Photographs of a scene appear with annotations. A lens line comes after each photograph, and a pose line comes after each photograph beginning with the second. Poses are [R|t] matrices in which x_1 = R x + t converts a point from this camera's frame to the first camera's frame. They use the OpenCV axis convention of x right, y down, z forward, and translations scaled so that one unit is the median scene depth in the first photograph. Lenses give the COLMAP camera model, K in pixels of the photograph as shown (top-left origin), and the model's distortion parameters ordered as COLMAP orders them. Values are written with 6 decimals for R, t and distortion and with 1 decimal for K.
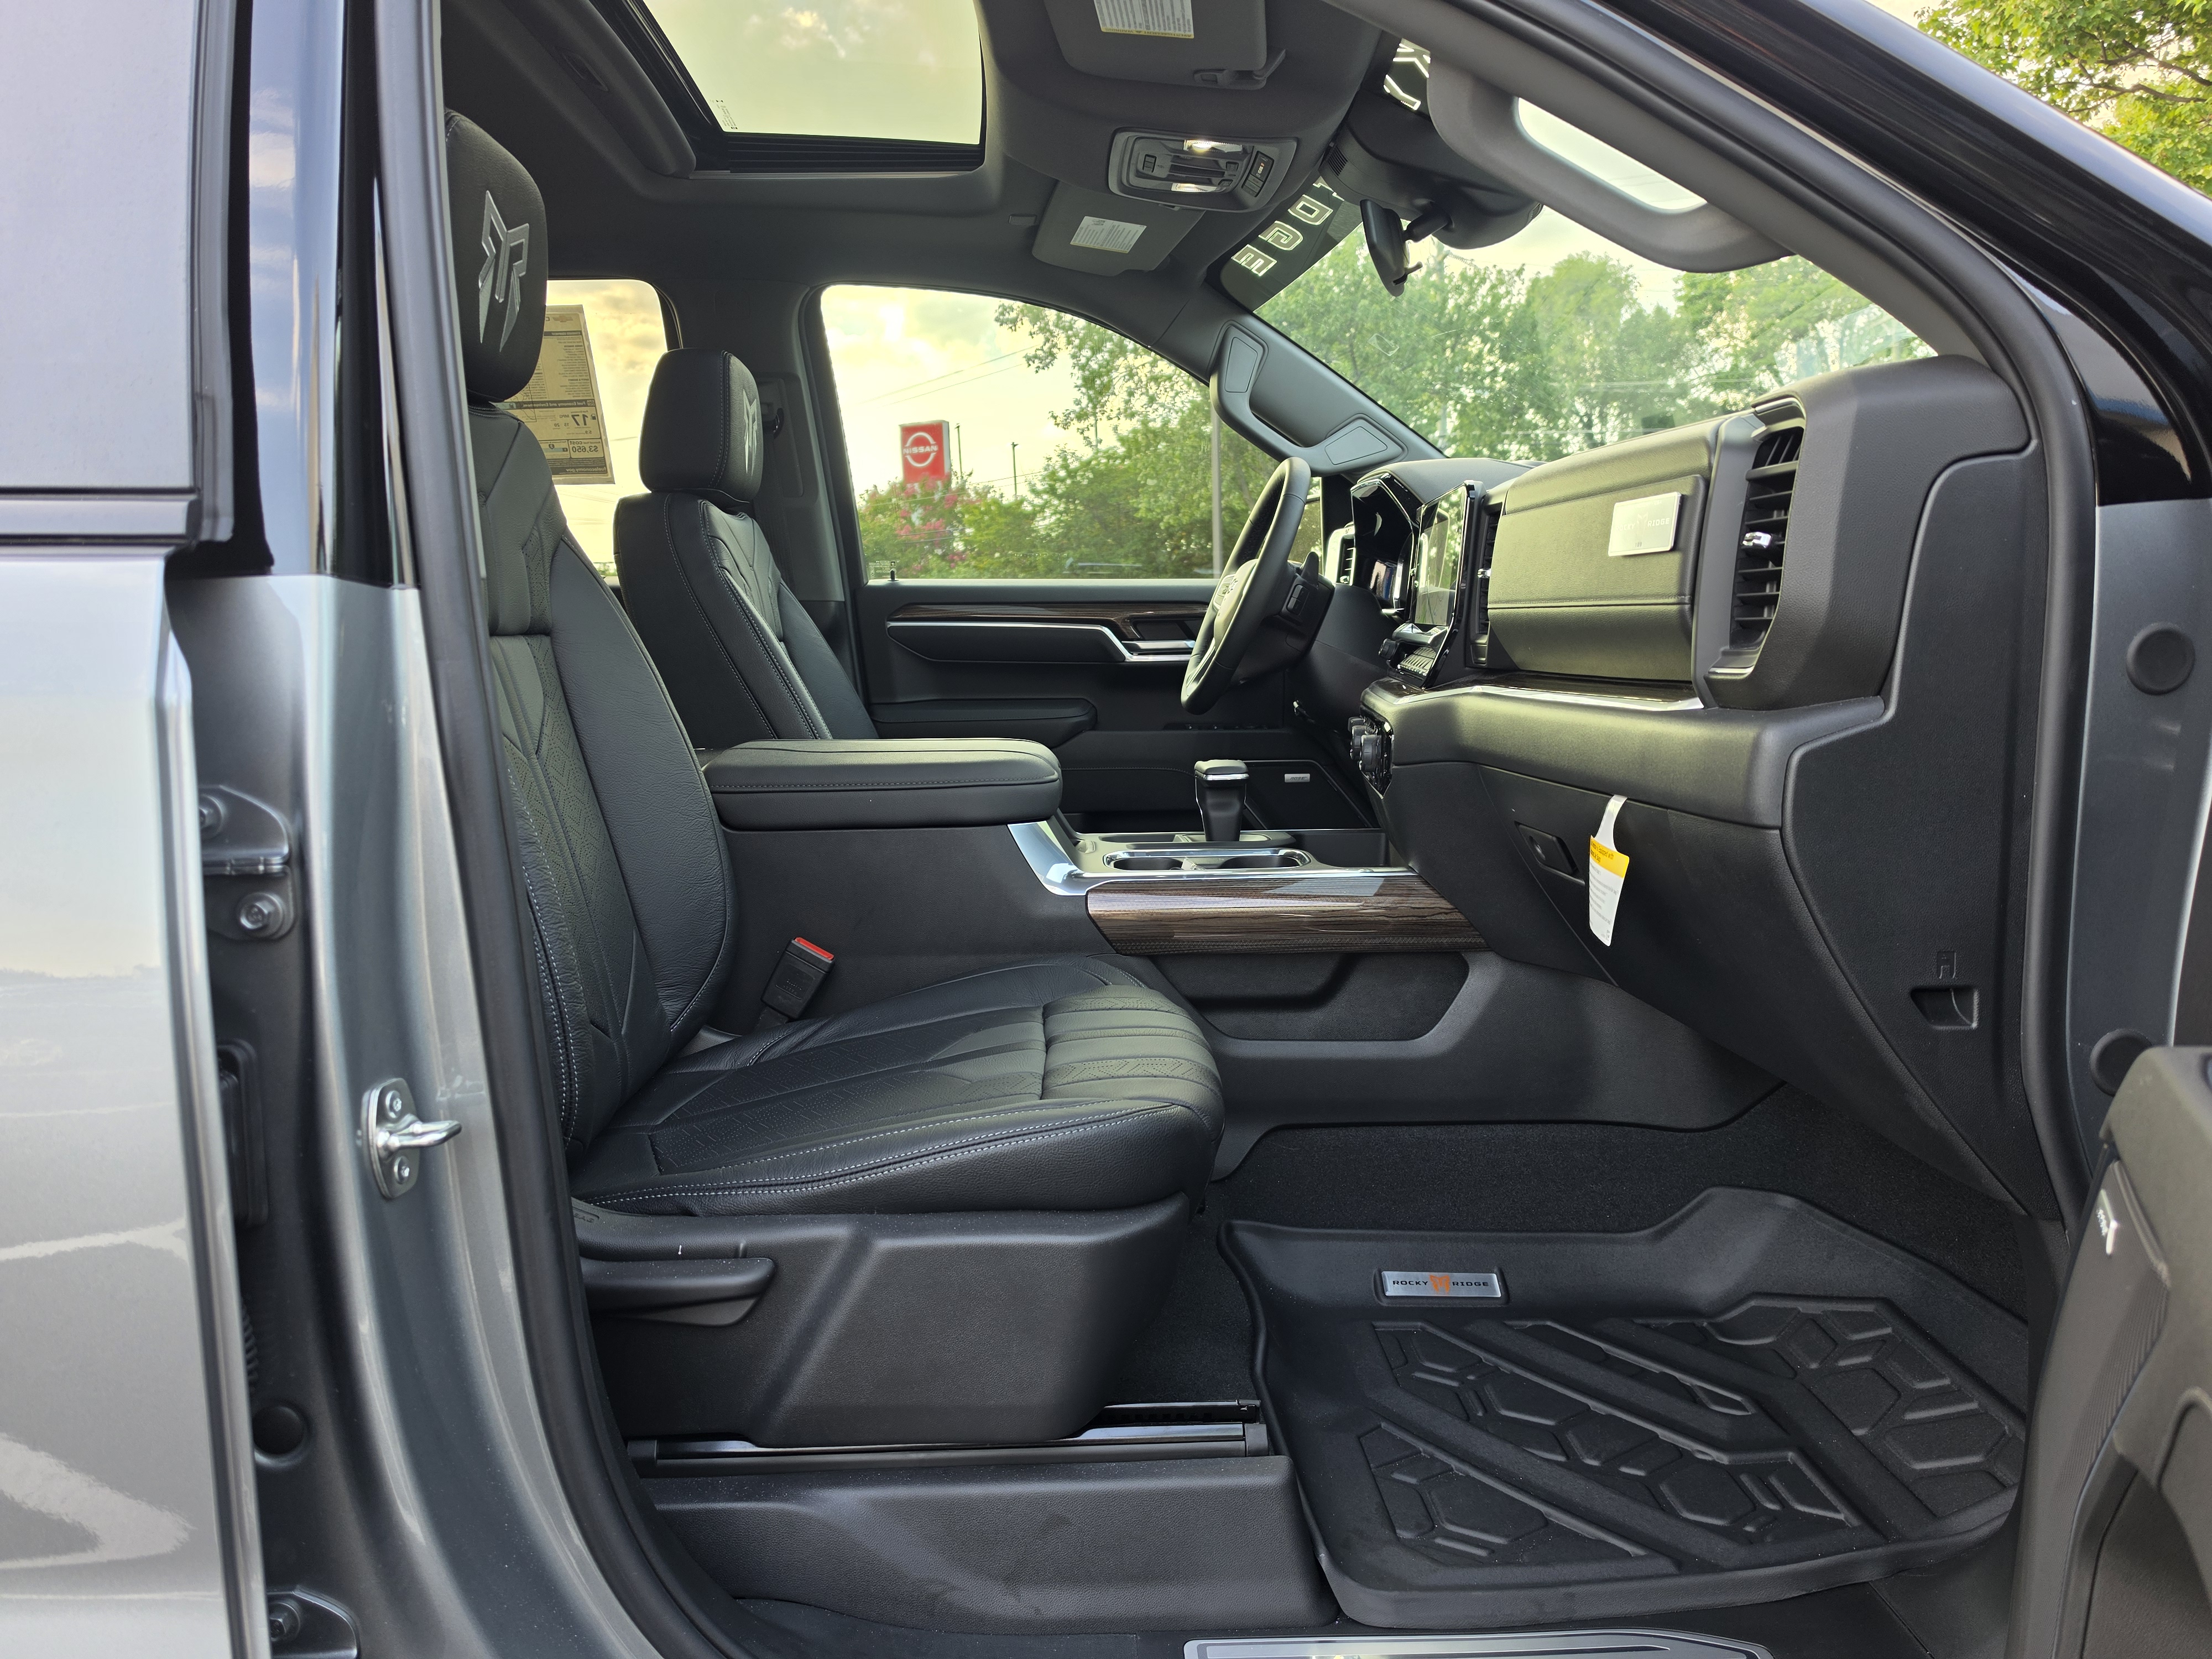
lens RADIAL K [[1546.6, 0, 1119.4], [0, 1546.6, 836.1], [0, 0, 1]] dist [0.045916, -0.082852]
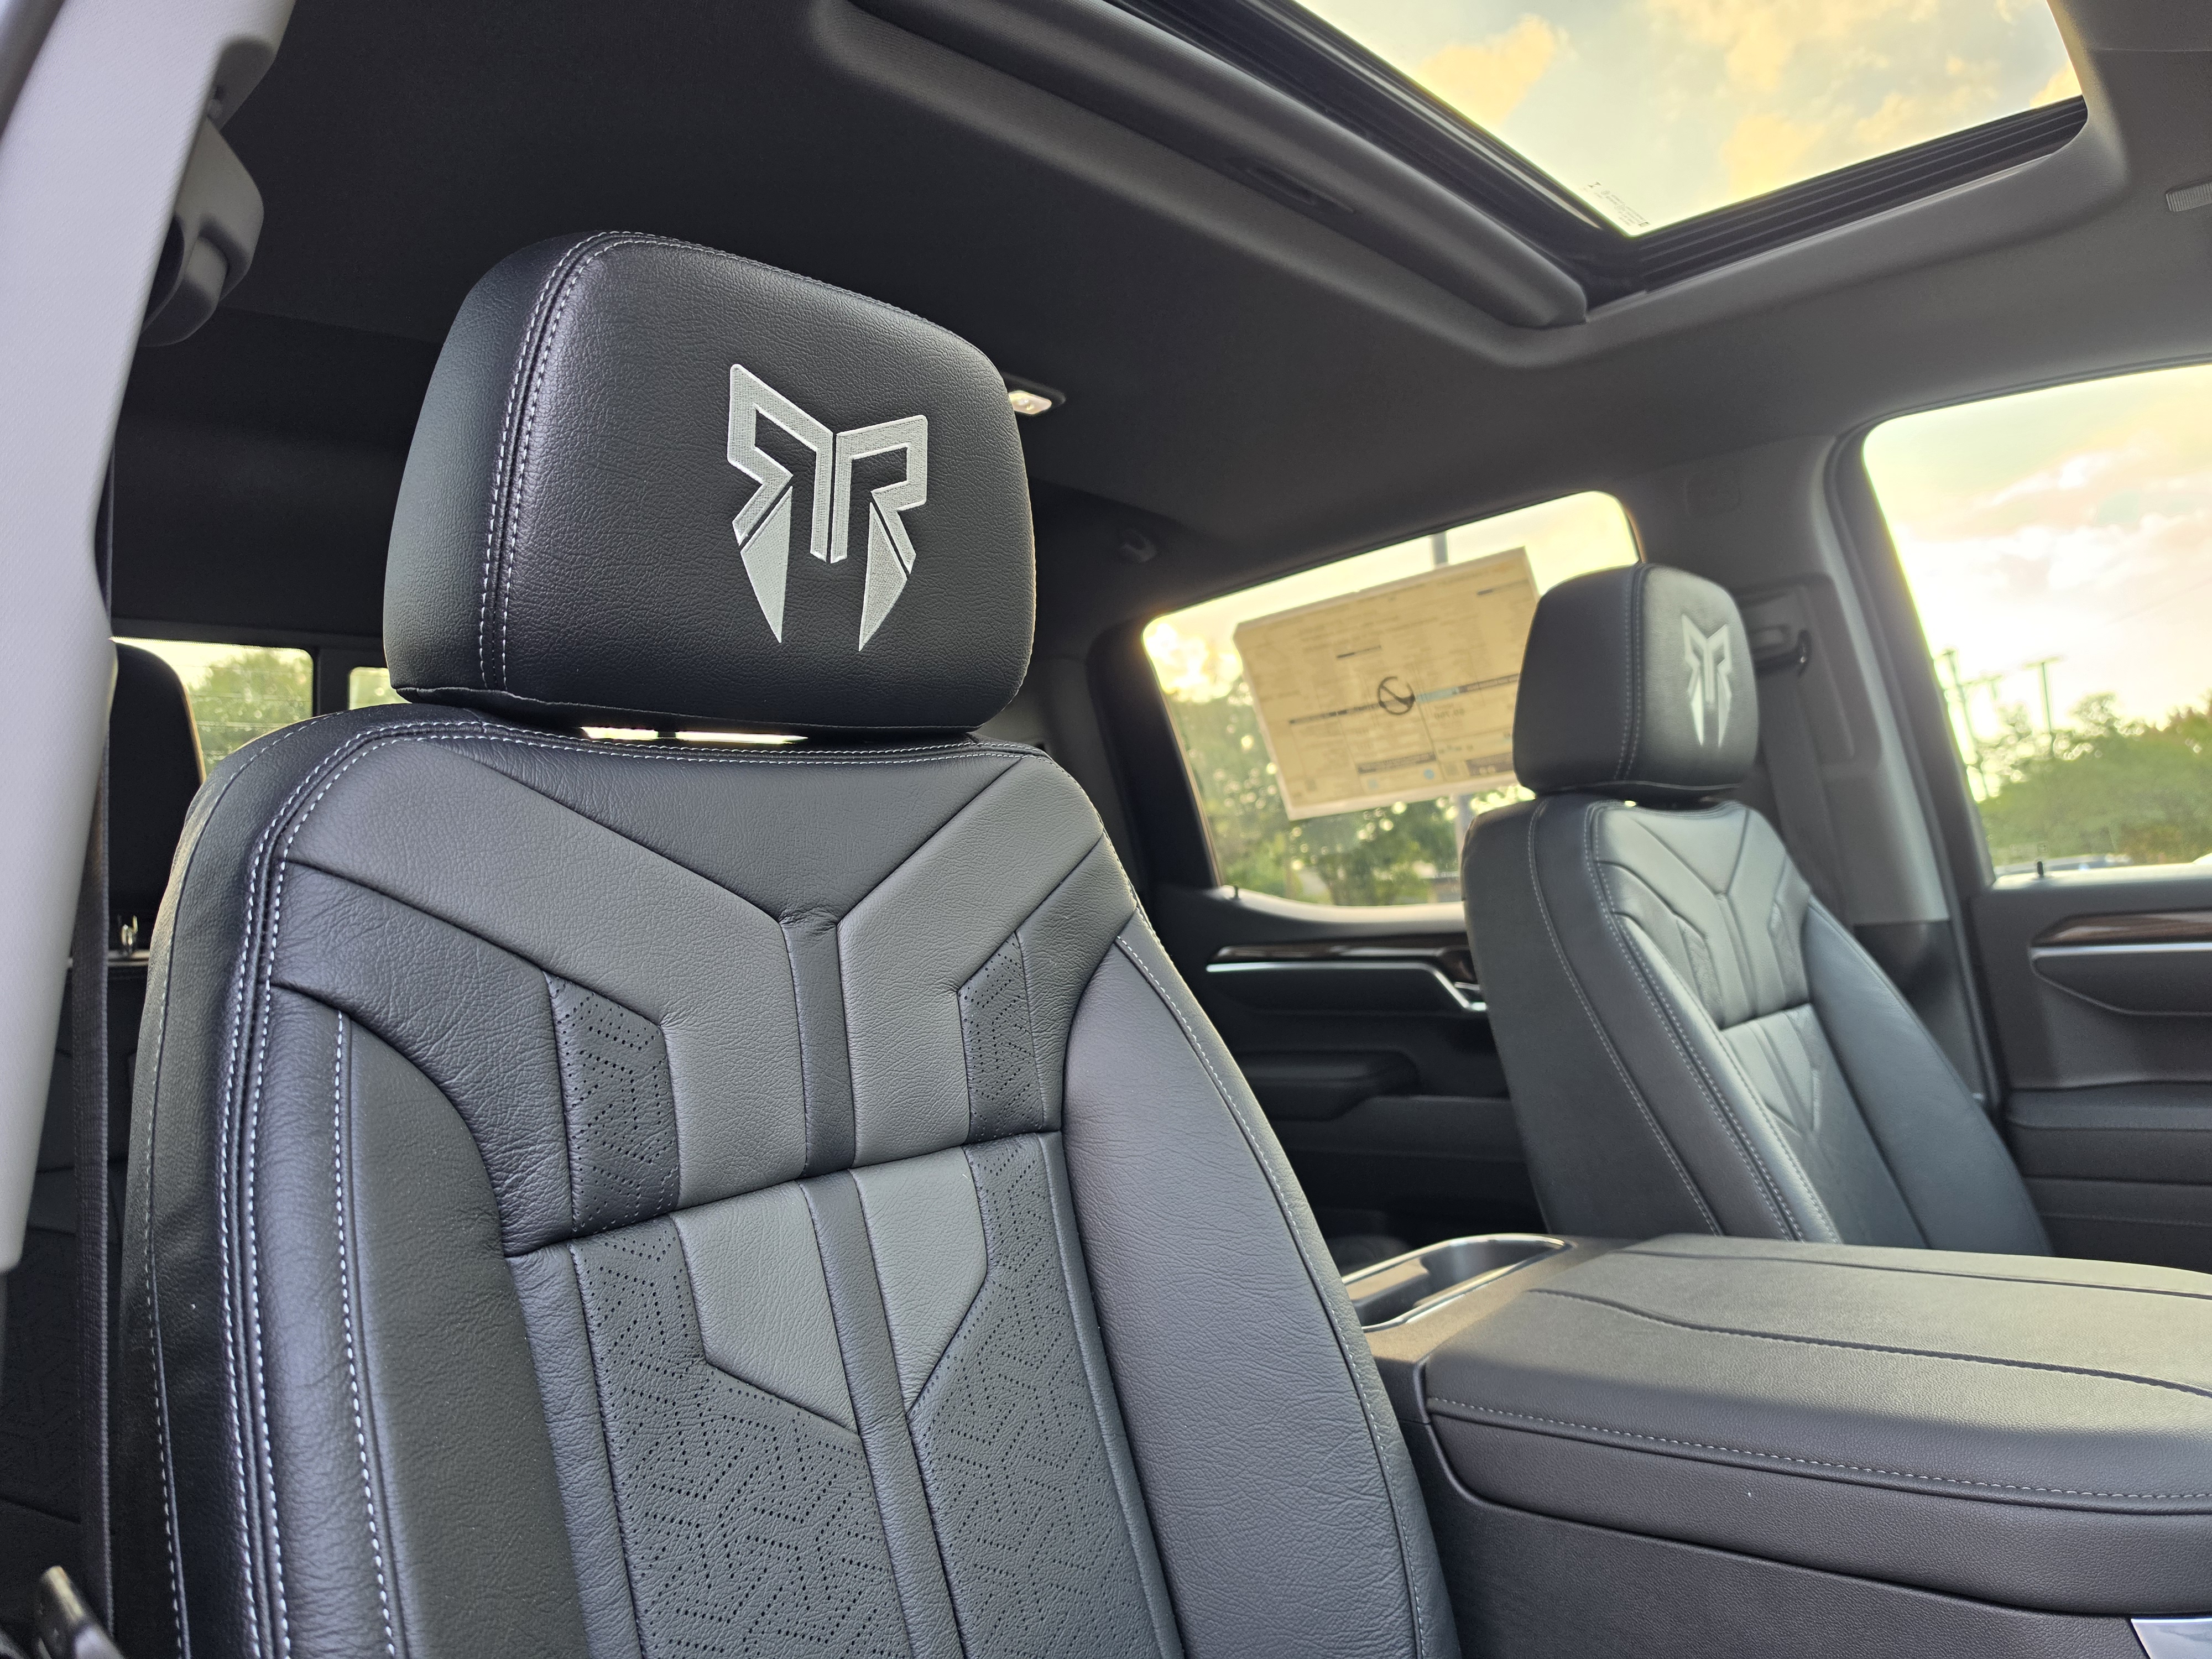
lens RADIAL K [[1546.6, 0, 1119.4], [0, 1546.6, 836.1], [0, 0, 1]] dist [0.045916, -0.082852]
pose [[0.707718, -0.090654, -0.700655, 0.025992], [-0.025390, 0.987829, -0.153456, -0.100316], [0.706039, 0.126393, 0.696802, 0.422975]]
